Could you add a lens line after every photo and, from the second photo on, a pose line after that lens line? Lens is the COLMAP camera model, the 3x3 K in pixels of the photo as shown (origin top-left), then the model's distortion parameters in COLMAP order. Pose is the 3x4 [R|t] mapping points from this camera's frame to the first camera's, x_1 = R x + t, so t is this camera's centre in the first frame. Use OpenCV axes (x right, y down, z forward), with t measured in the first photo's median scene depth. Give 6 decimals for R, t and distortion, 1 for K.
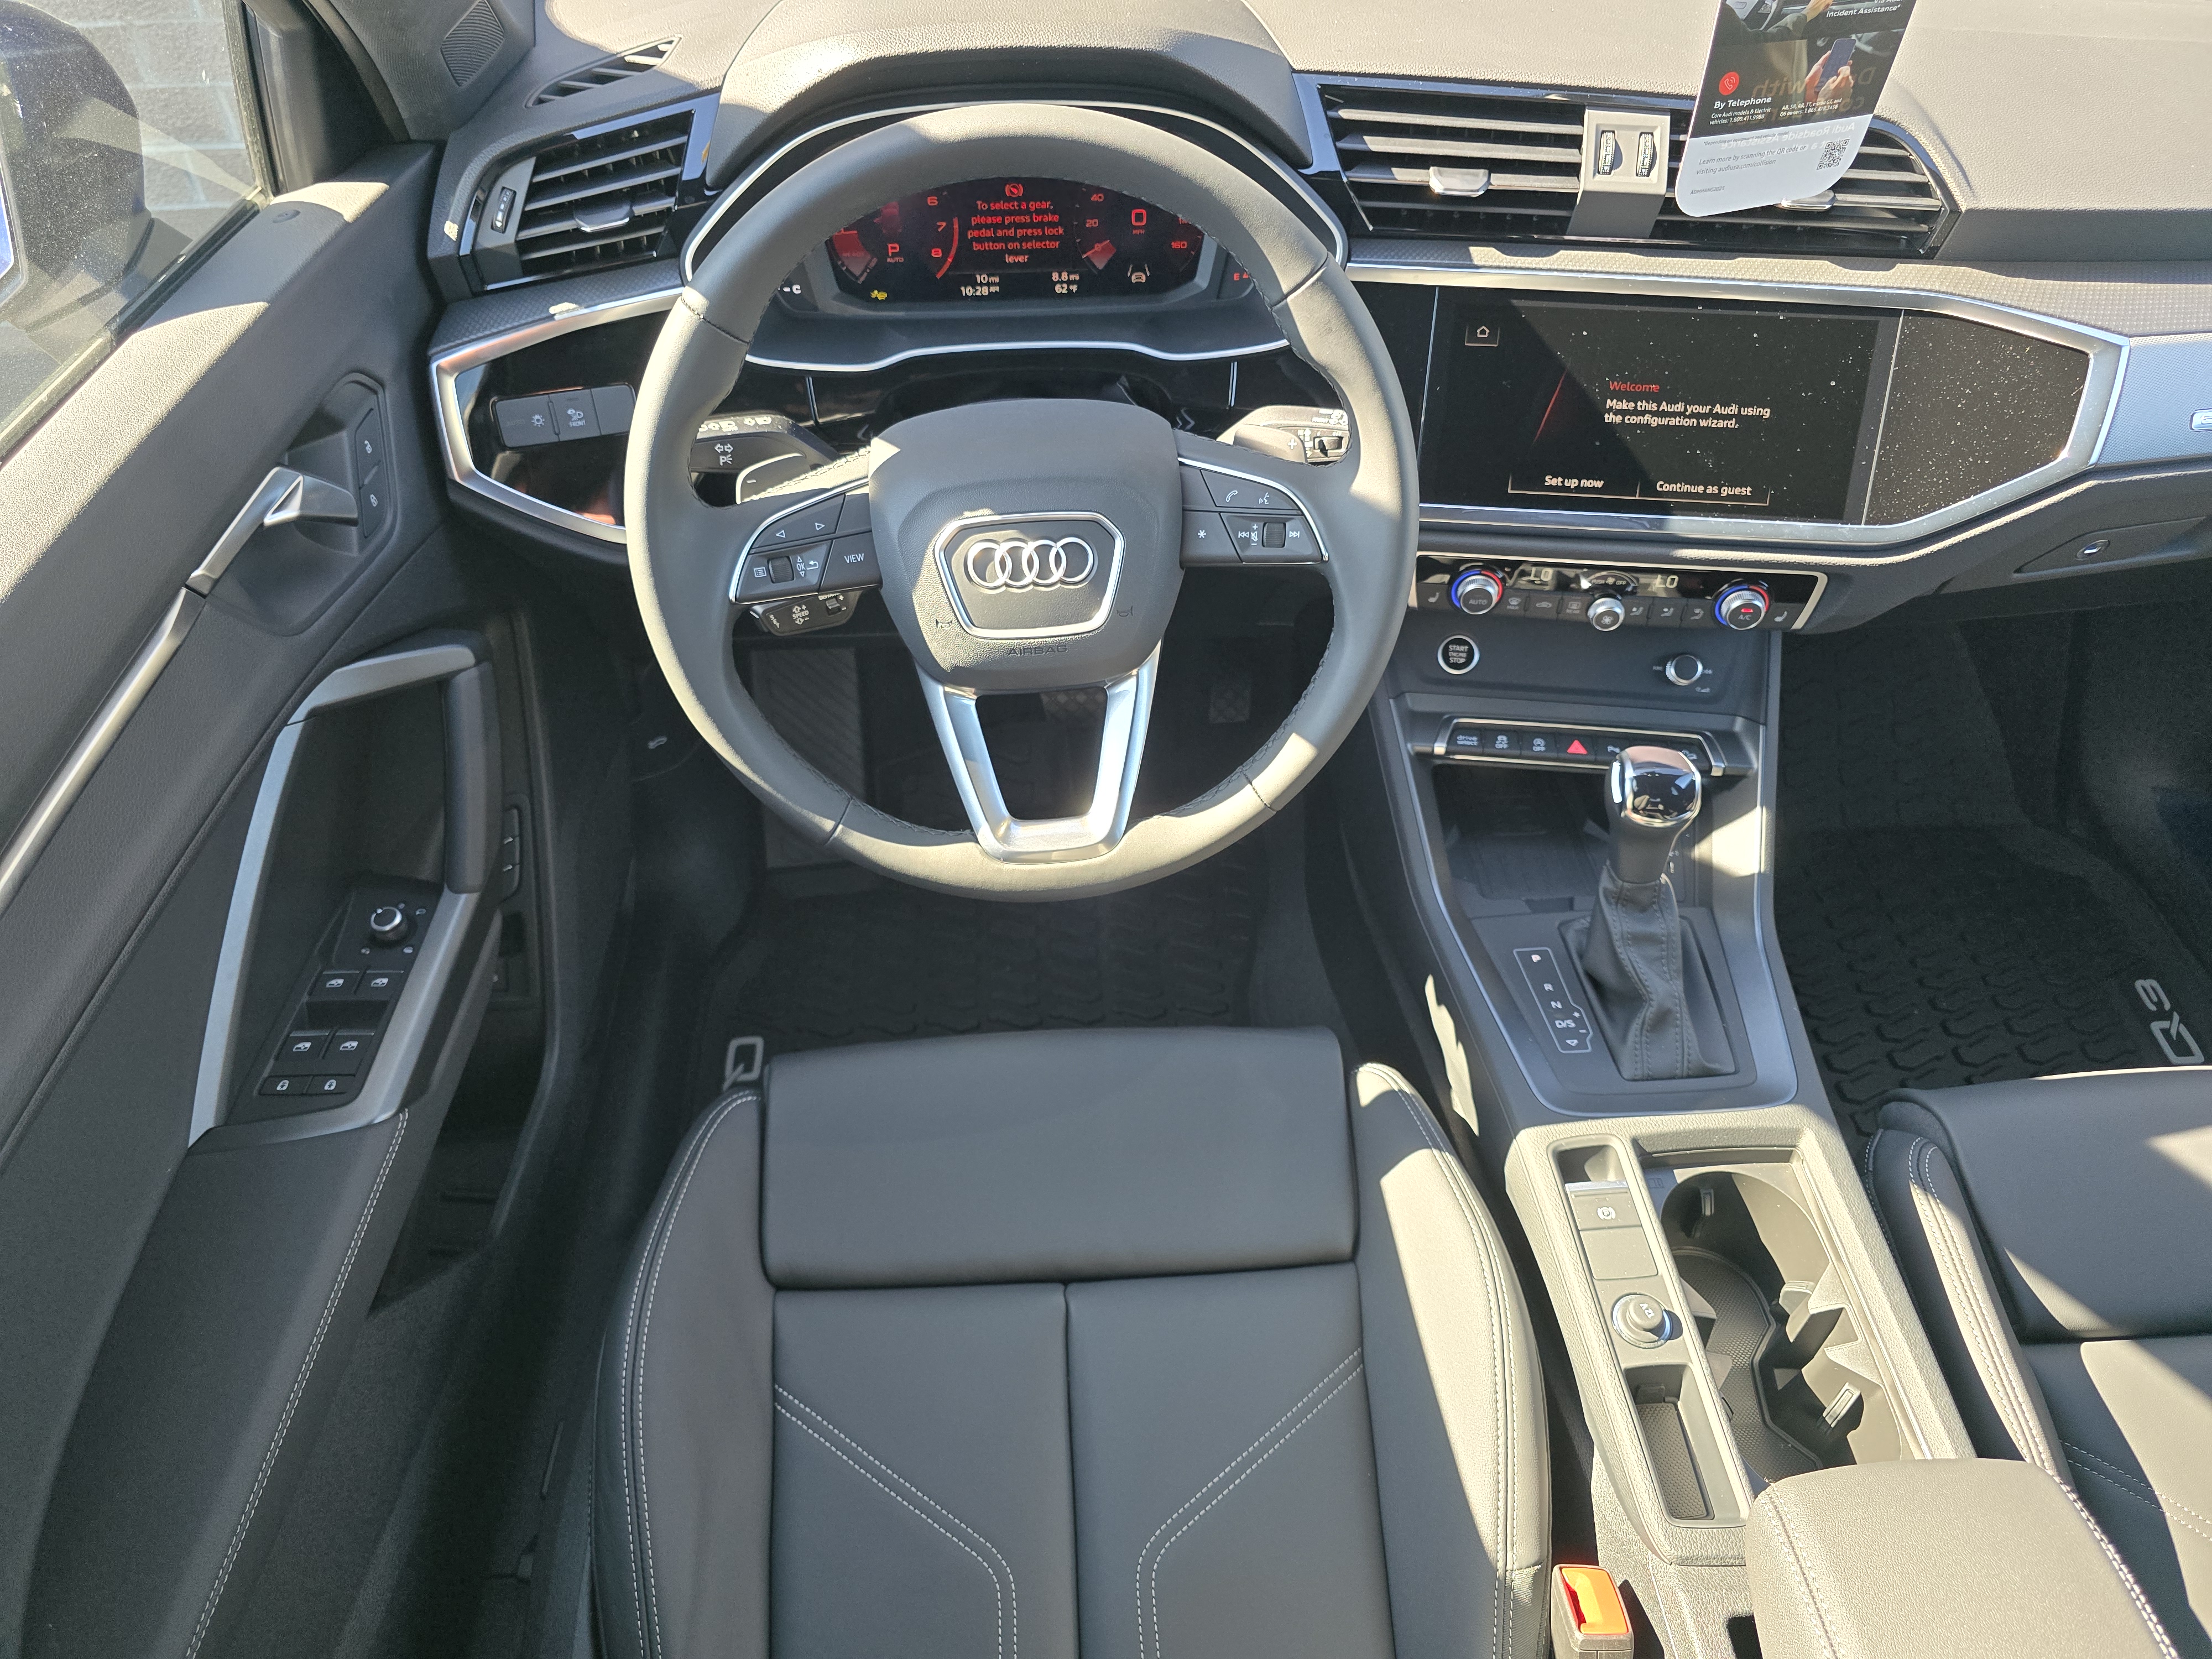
lens RADIAL K [[1478.7, 0, 1106.0], [0, 1478.7, 829.5], [0, 0, 1]] dist [0.044108, -0.059615]
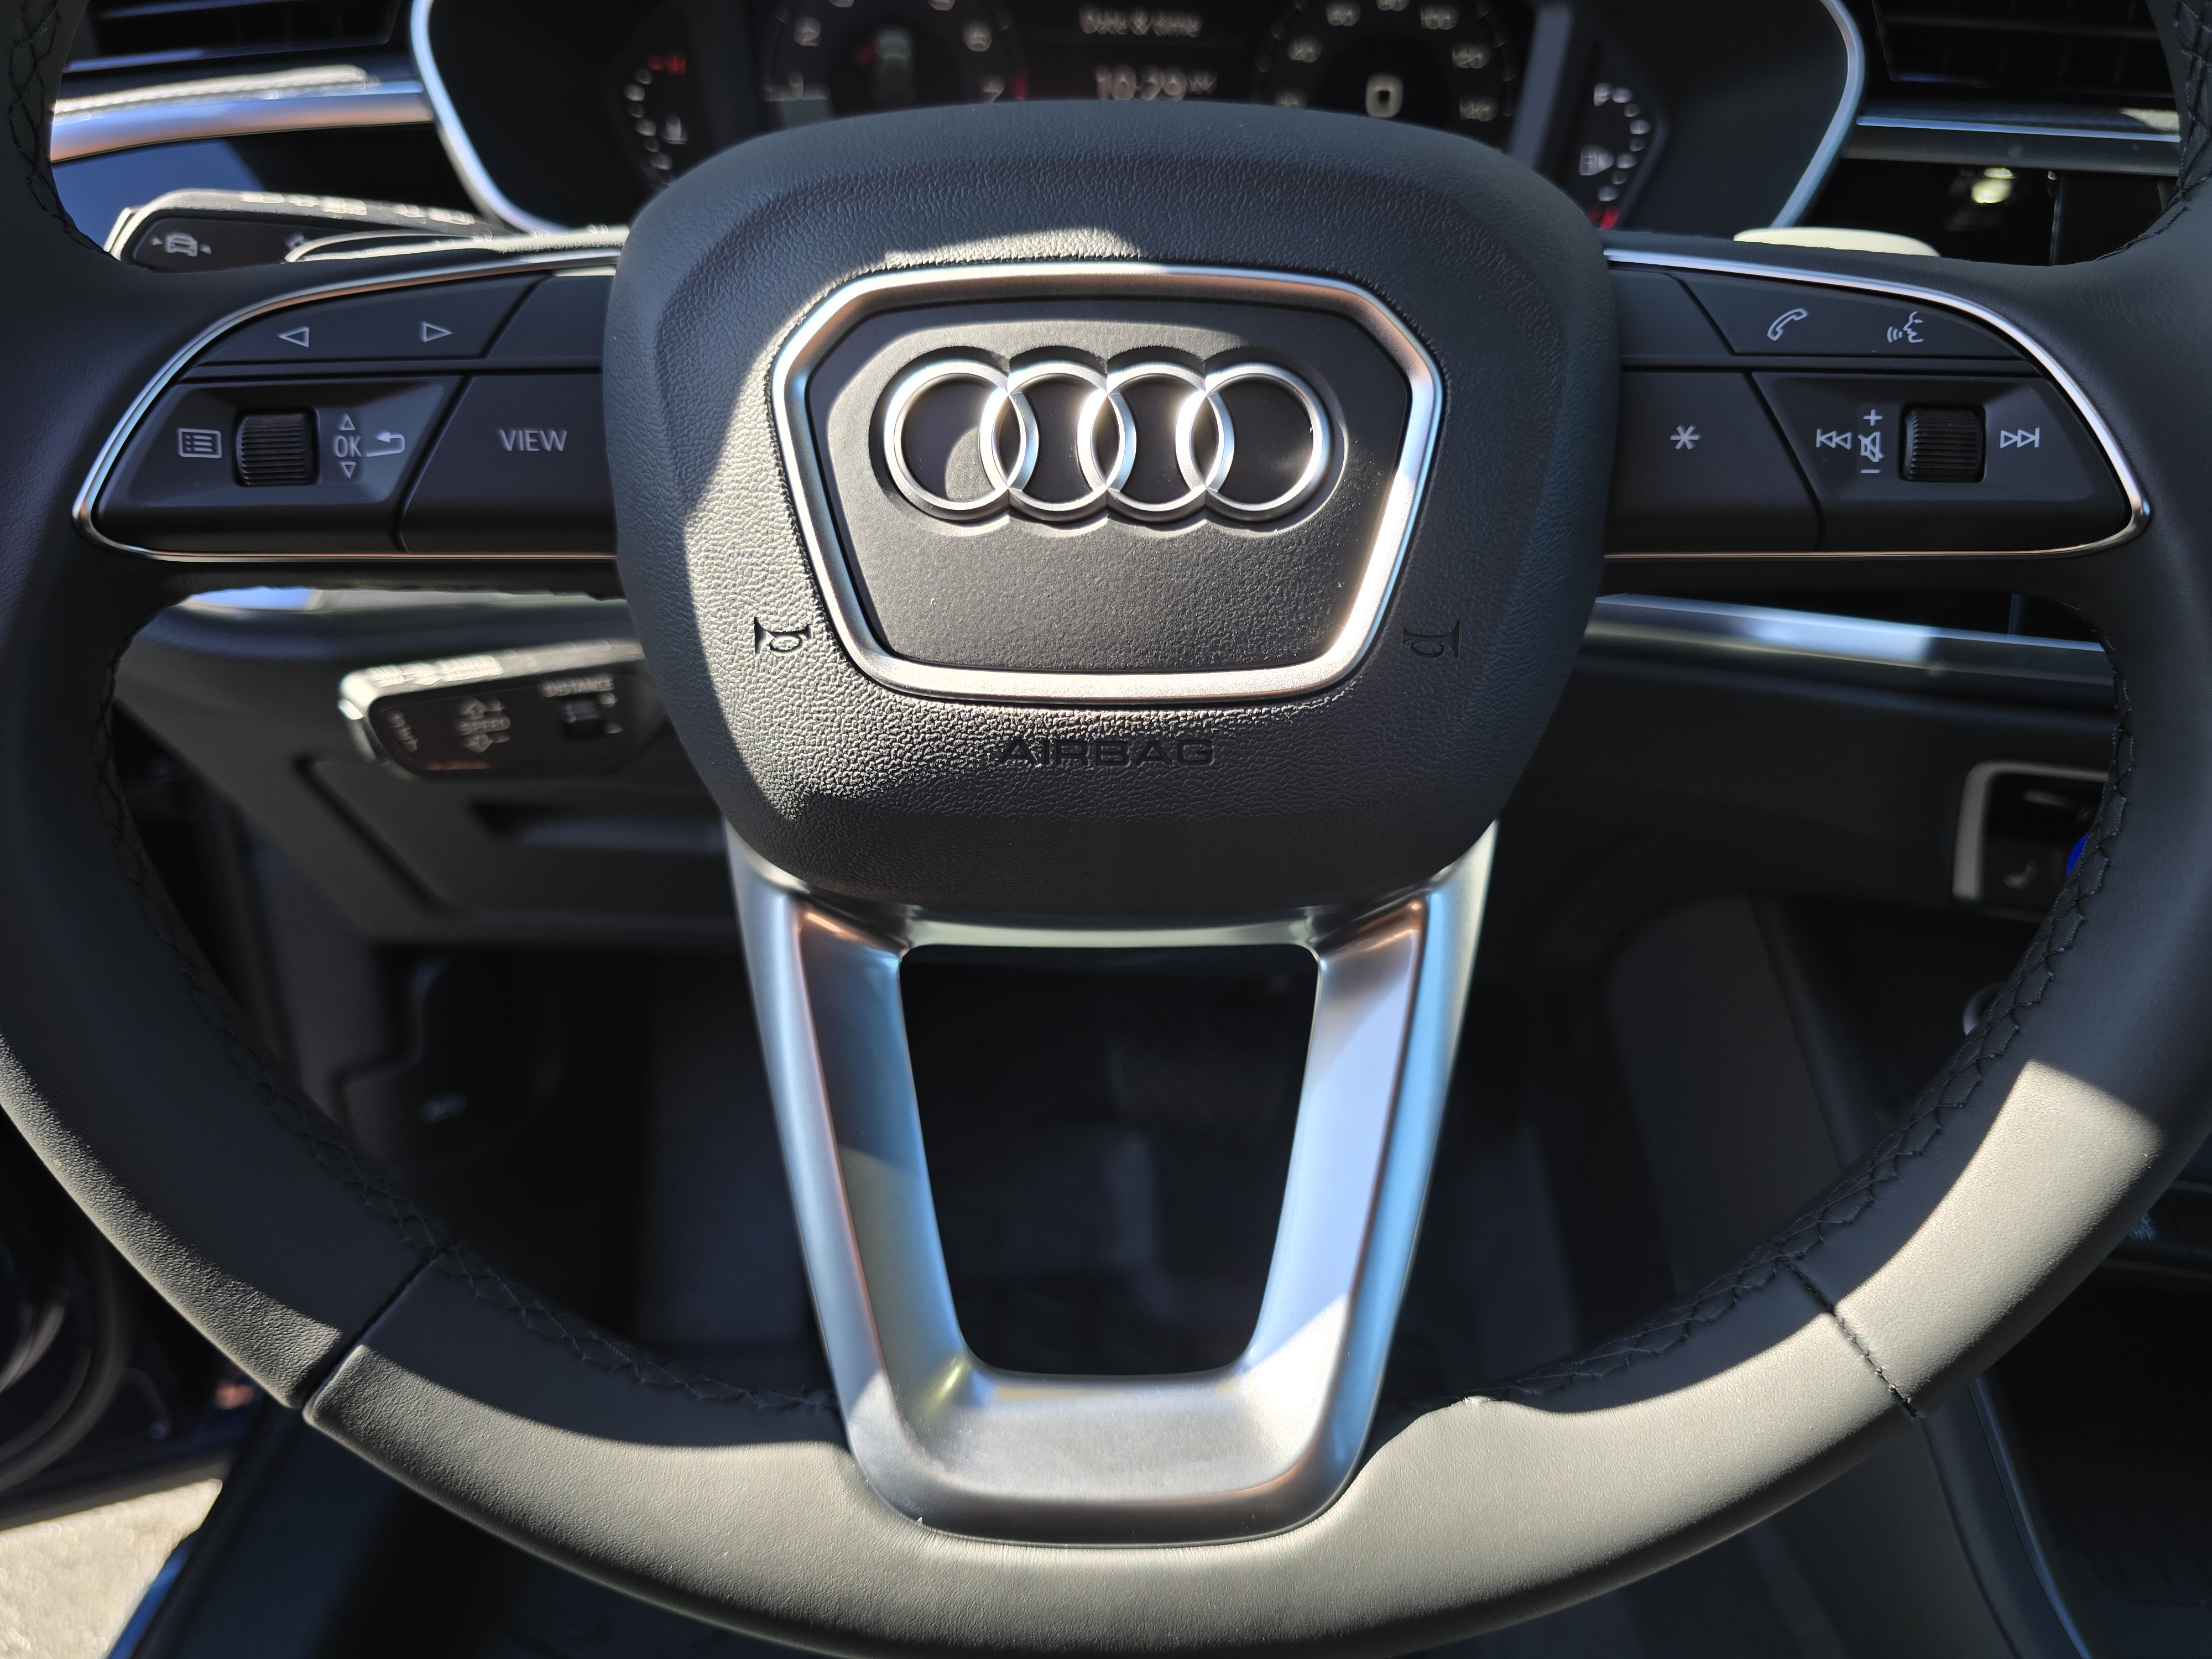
lens RADIAL K [[1526.3, 0, 1106.0], [0, 1526.3, 829.5], [0, 0, 1]] dist [0.041021, -0.070067]
pose [[0.995856, 0.064383, -0.064229, -0.023062], [-0.080336, 0.953795, -0.289520, -0.021173], [0.042621, 0.293480, 0.955015, 0.623141]]
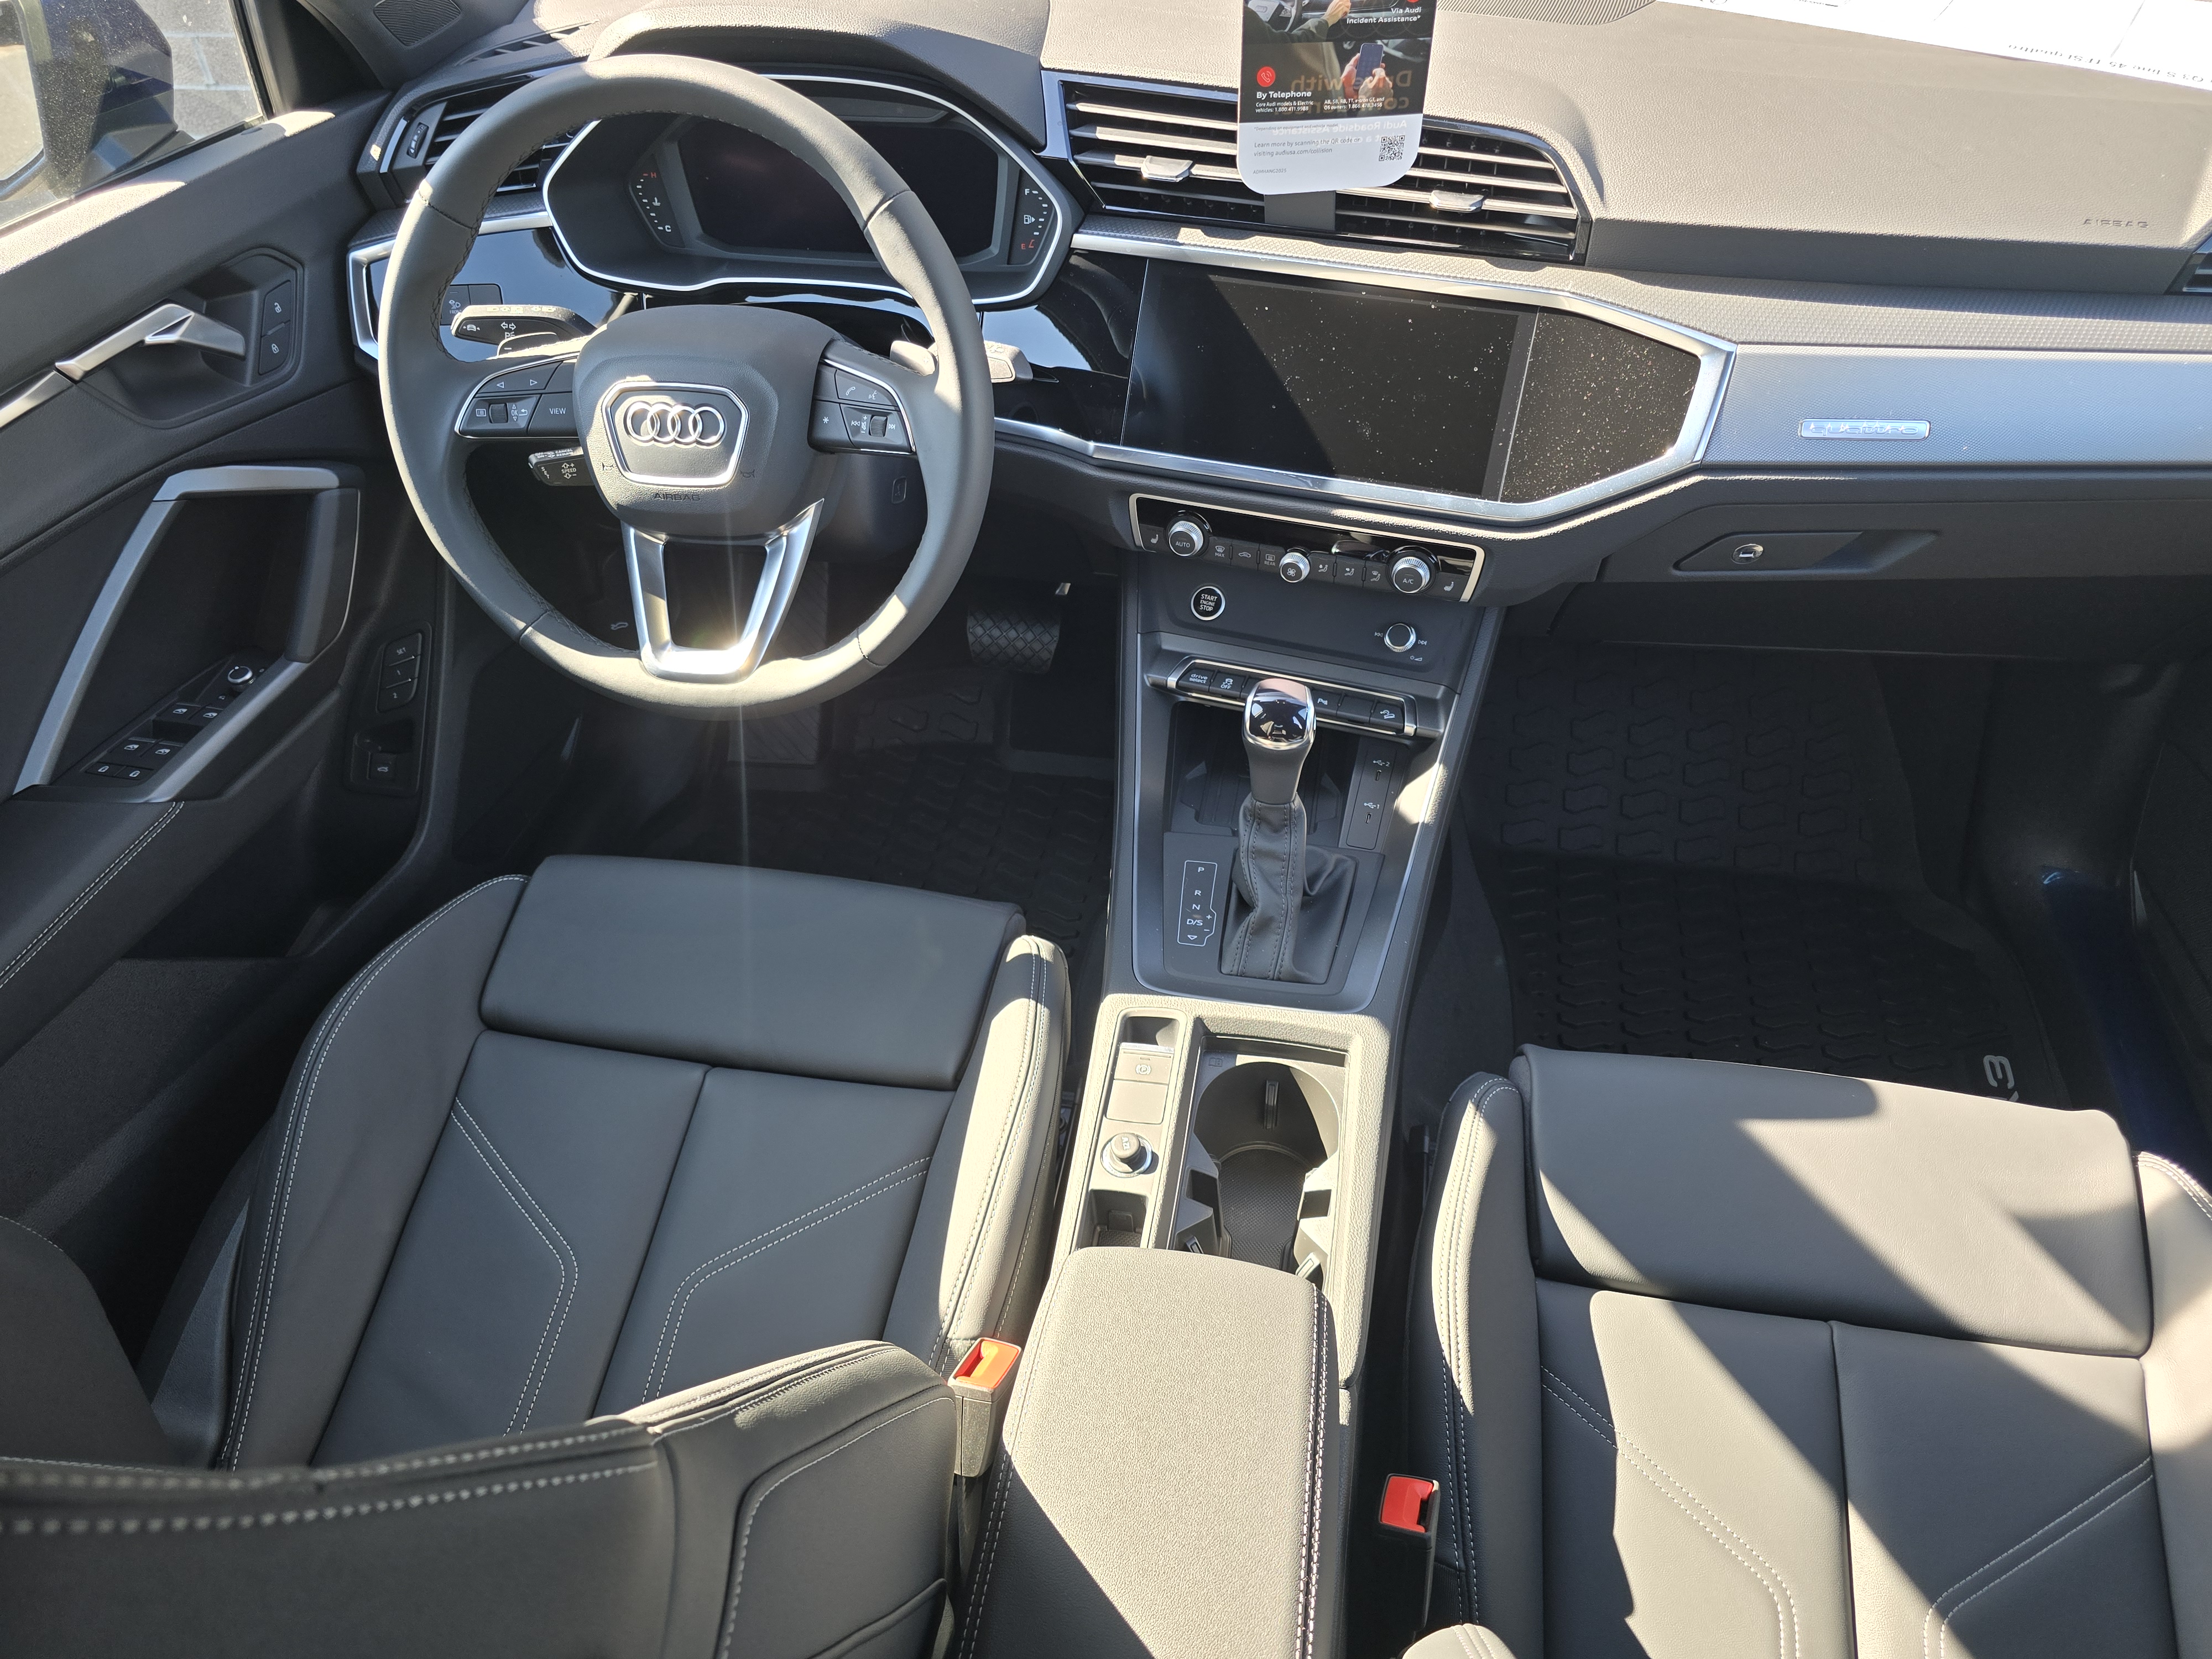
lens RADIAL K [[1491.6, 0, 1151.6], [0, 1491.6, 817.2], [0, 0, 1]] dist [0.050223, -0.065486]
pose [[0.973436, 0.140284, -0.180952, 0.510238], [-0.150239, 0.987737, -0.042465, 0.114665], [0.172776, 0.068523, 0.982575, -0.116041]]
